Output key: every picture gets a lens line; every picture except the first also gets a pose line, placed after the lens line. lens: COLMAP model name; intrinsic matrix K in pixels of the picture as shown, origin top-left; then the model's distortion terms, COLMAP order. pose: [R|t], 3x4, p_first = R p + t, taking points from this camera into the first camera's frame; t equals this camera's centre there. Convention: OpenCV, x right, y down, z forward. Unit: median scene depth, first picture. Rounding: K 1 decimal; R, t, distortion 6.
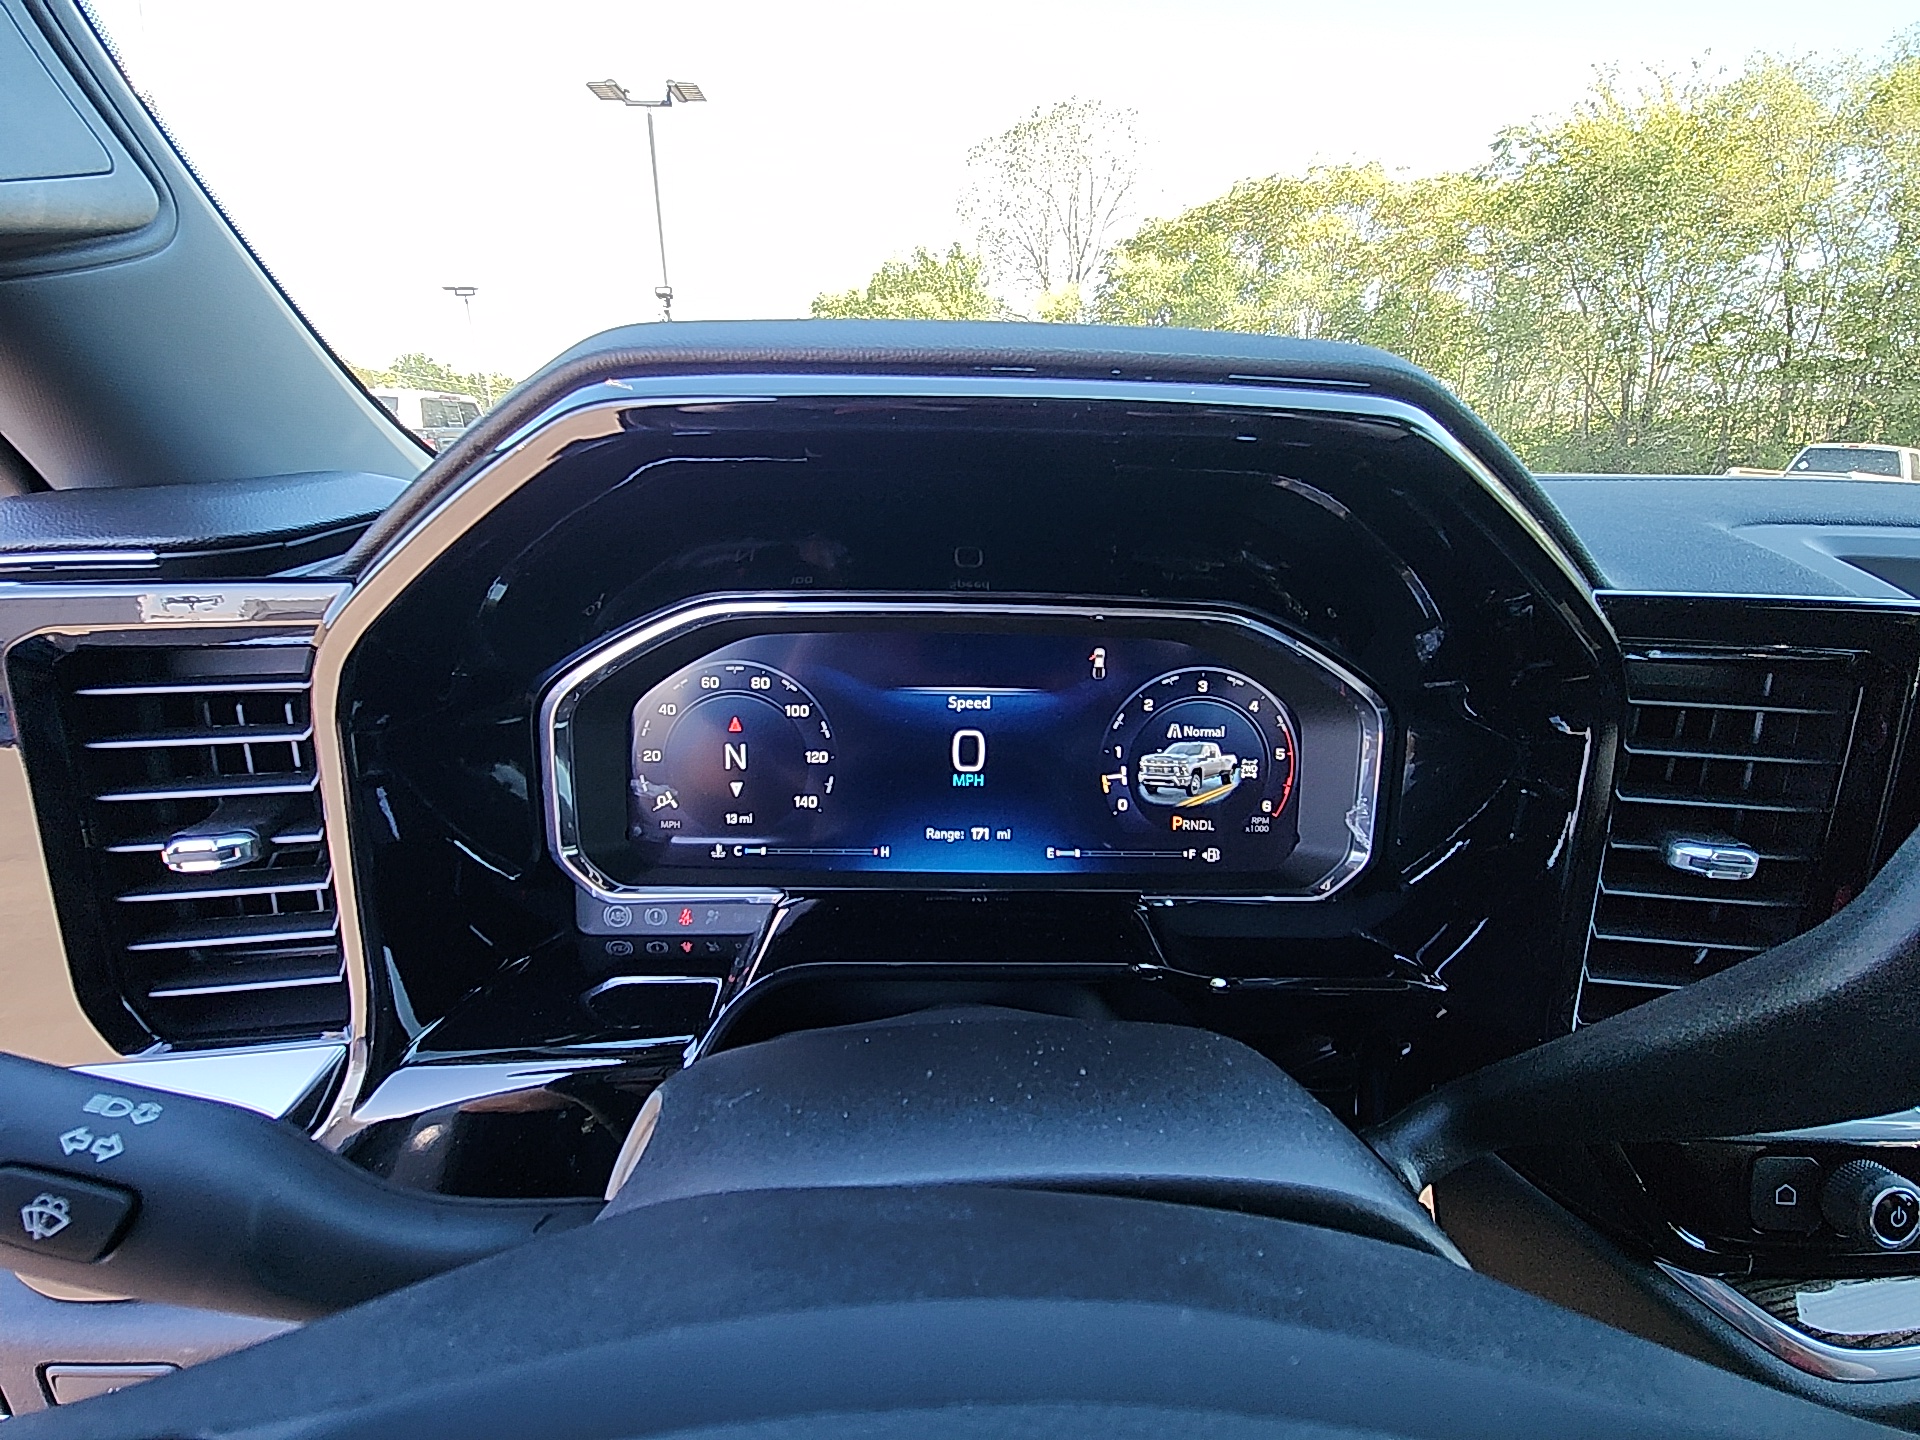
lens RADIAL K [[775.7, 0, 953.9], [0, 775.7, 708.0], [0, 0, 1]] dist [0.009563, -0.008079]
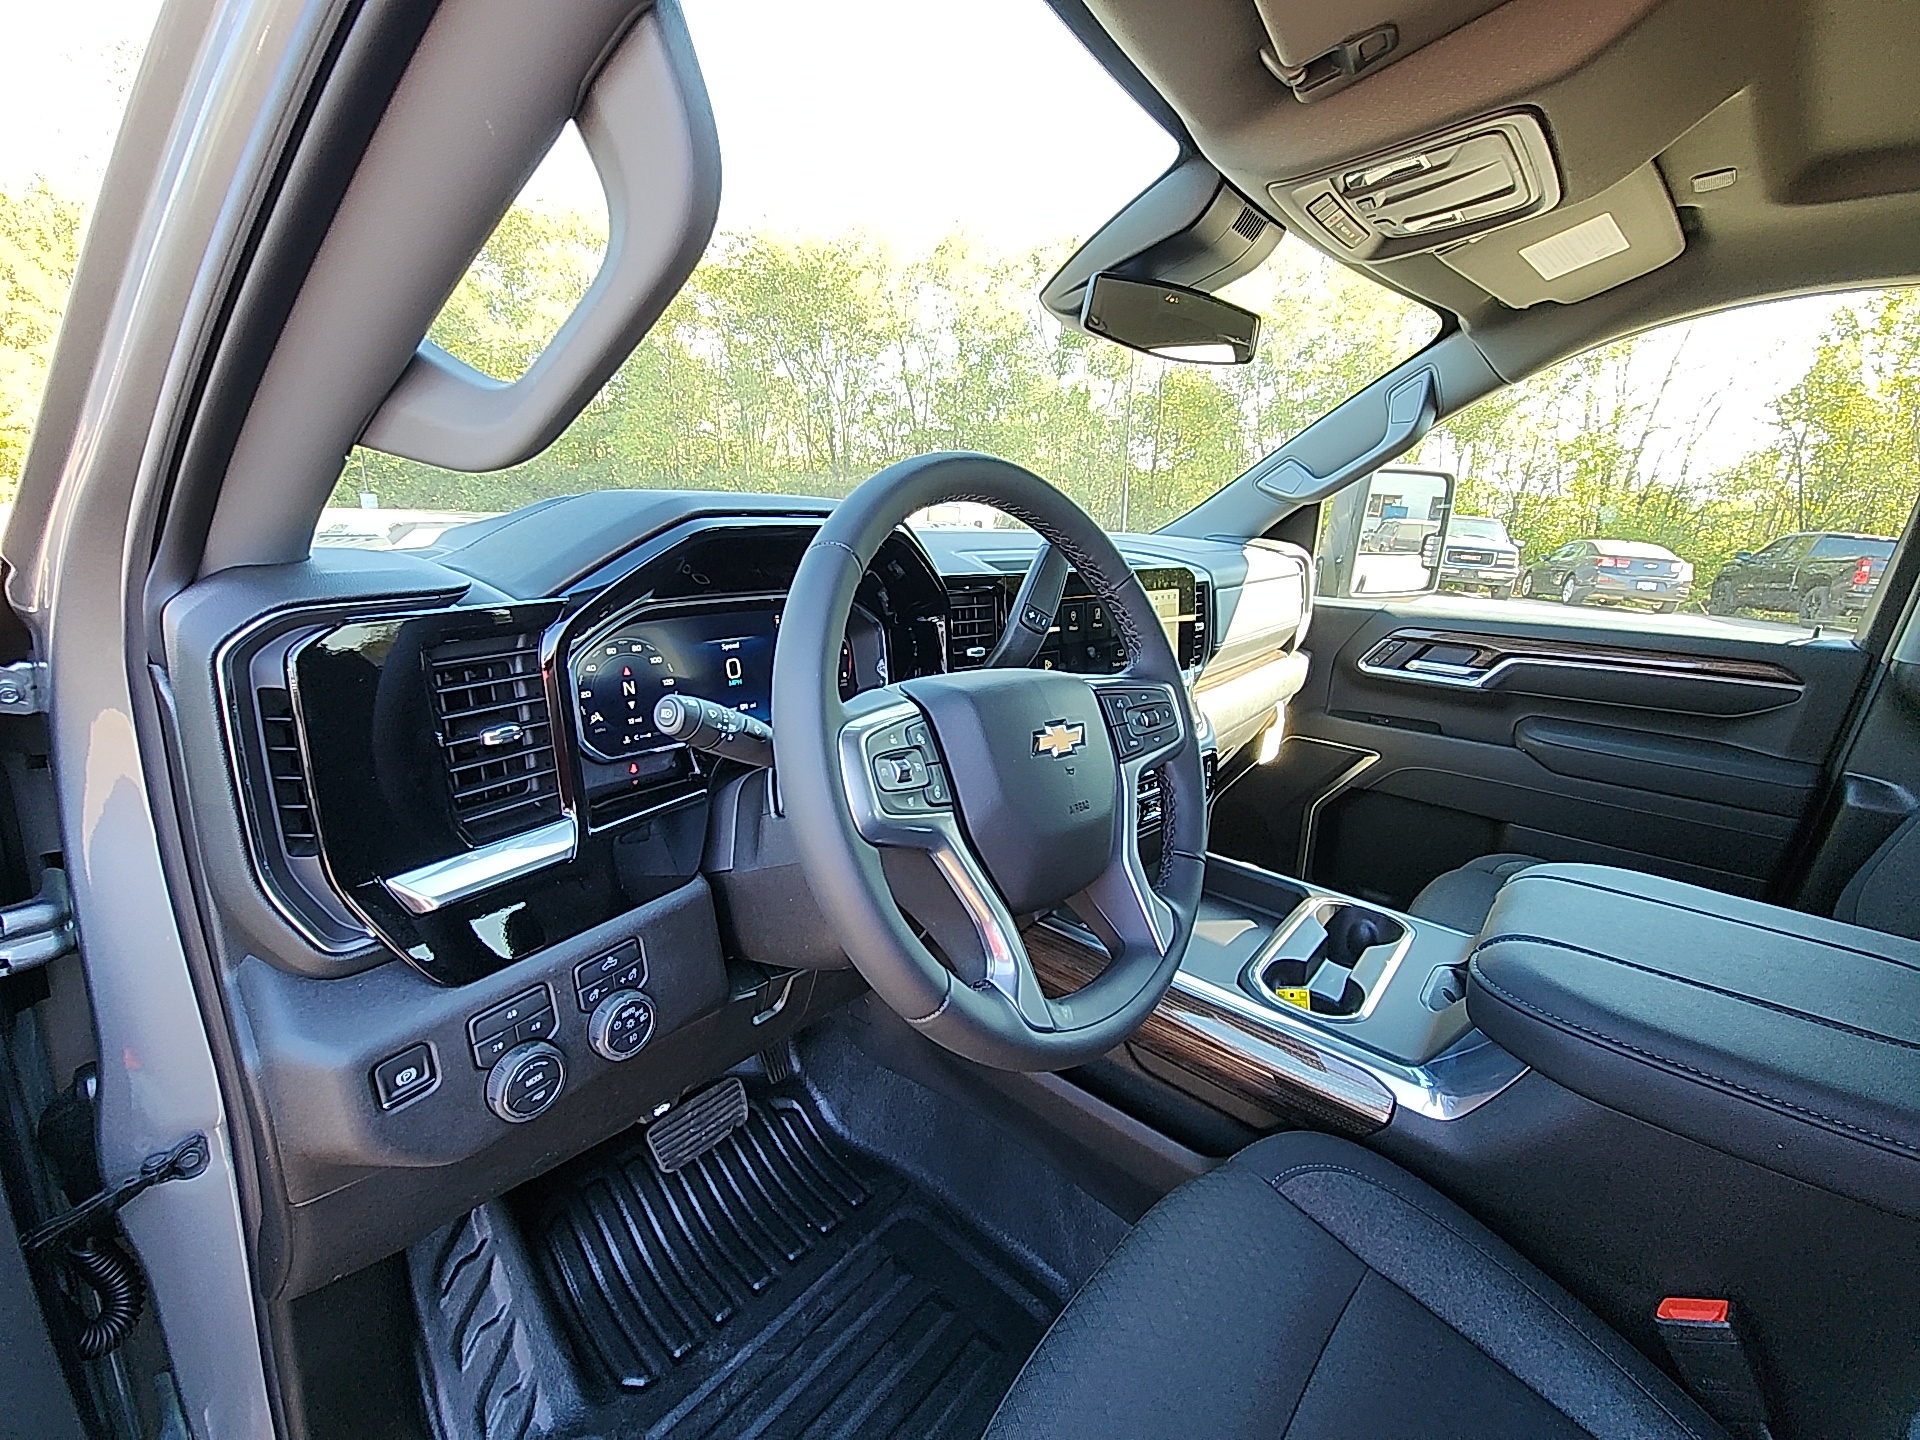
lens RADIAL K [[775.7, 0, 946.3], [0, 775.7, 705.8], [0, 0, 1]] dist [0.009563, -0.008079]
pose [[0.681020, -0.174380, 0.711199, -1.115623], [0.198780, 0.978786, 0.049646, 0.165426], [-0.704768, 0.107562, 0.701236, -0.897847]]
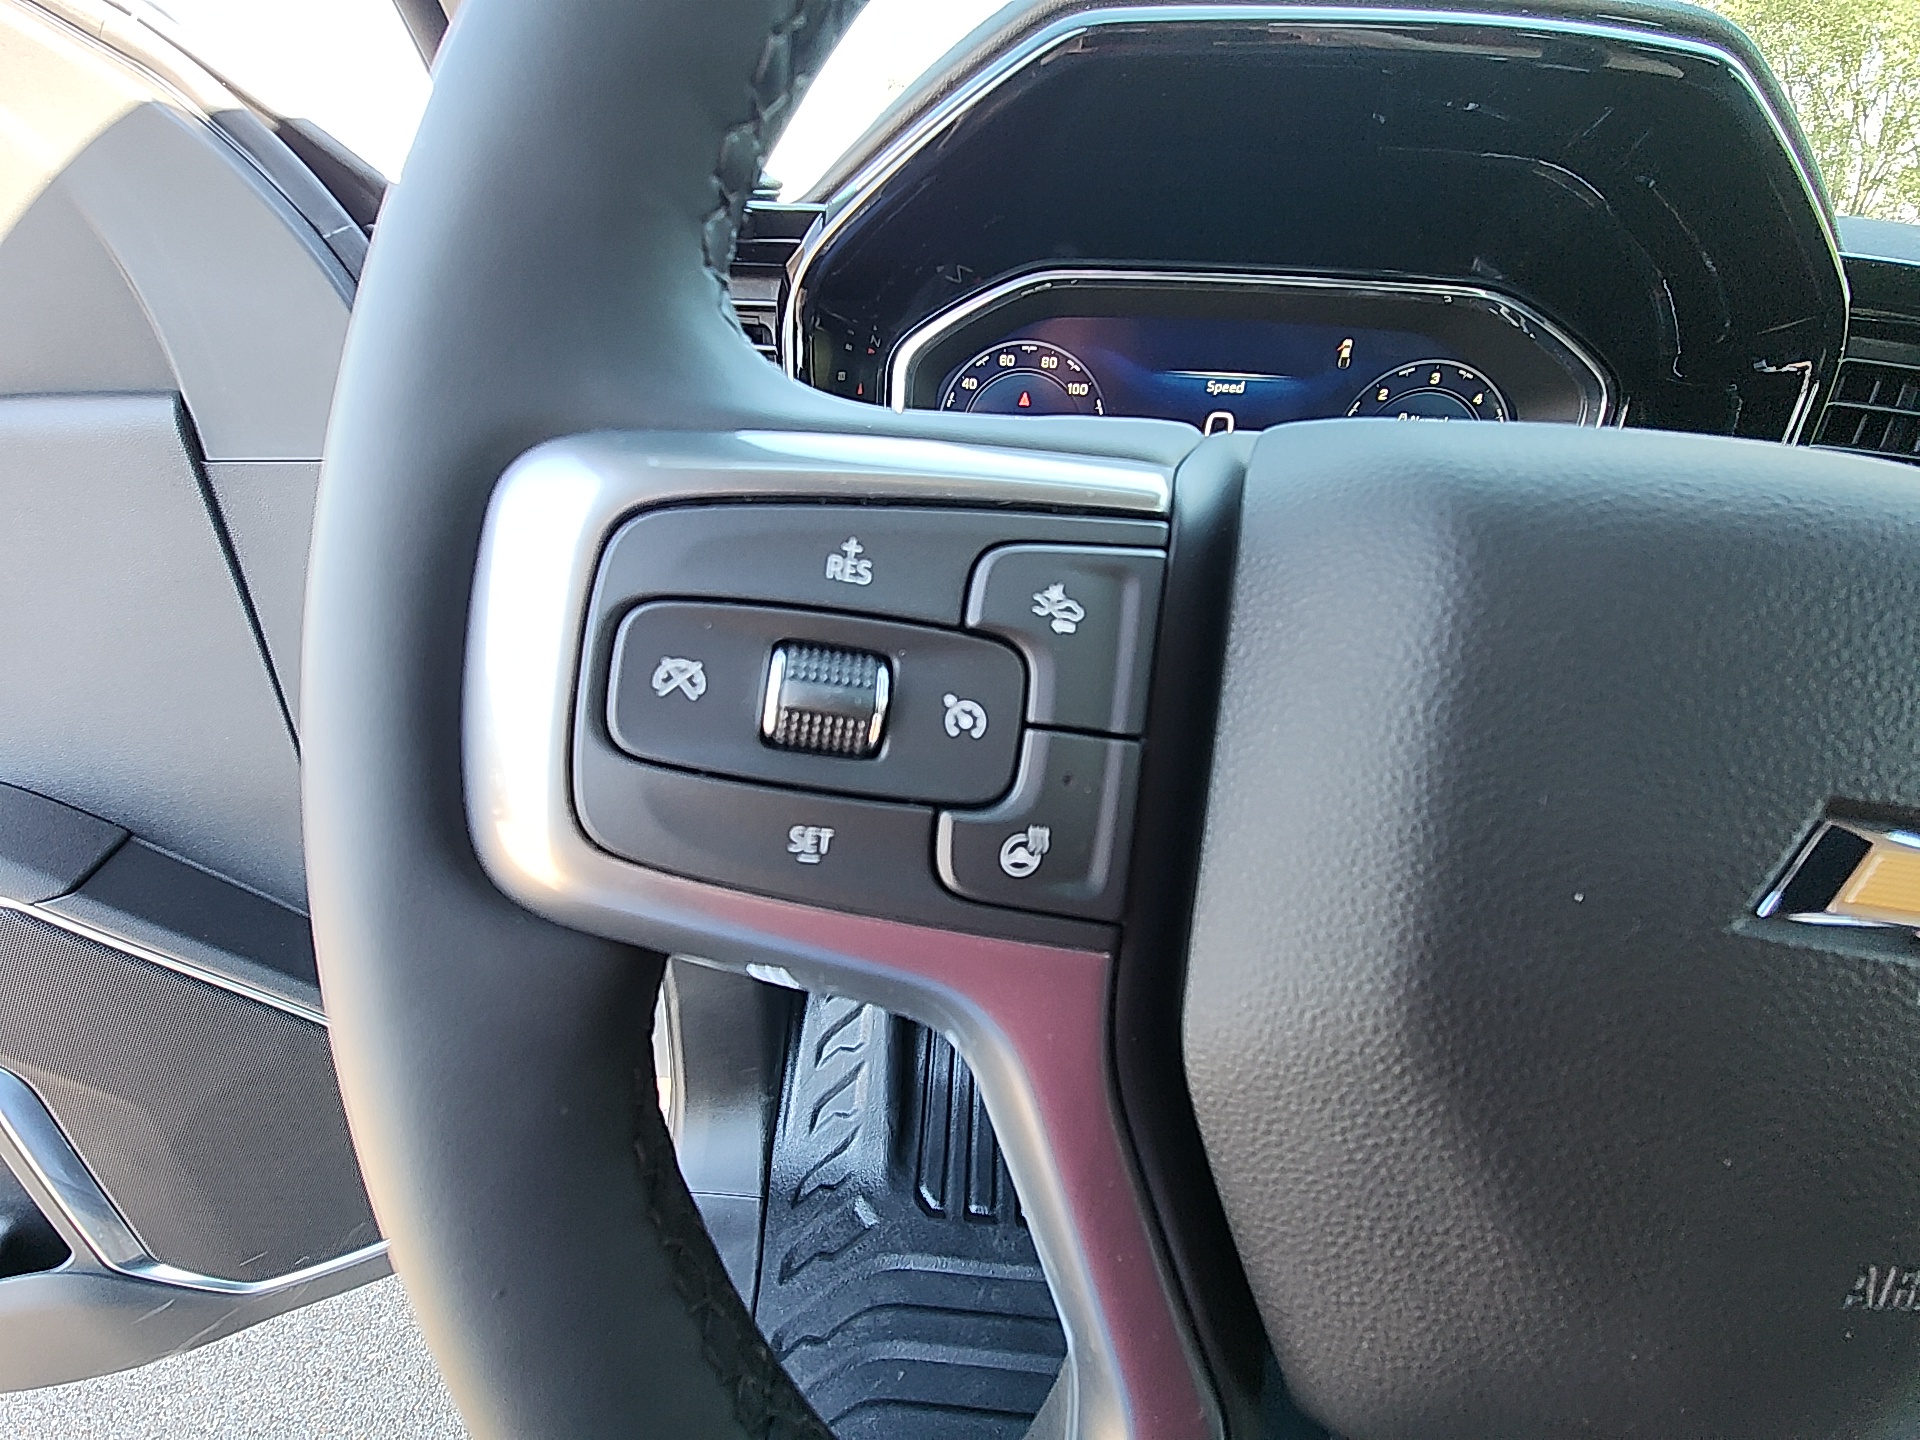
lens RADIAL K [[775.7, 0, 953.2], [0, 775.7, 706.4], [0, 0, 1]] dist [0.009563, -0.008079]
pose [[0.995541, 0.063396, -0.069851, -0.274096], [-0.048386, 0.978850, 0.198774, 0.249199], [0.080975, -0.194508, 0.977553, -0.271899]]
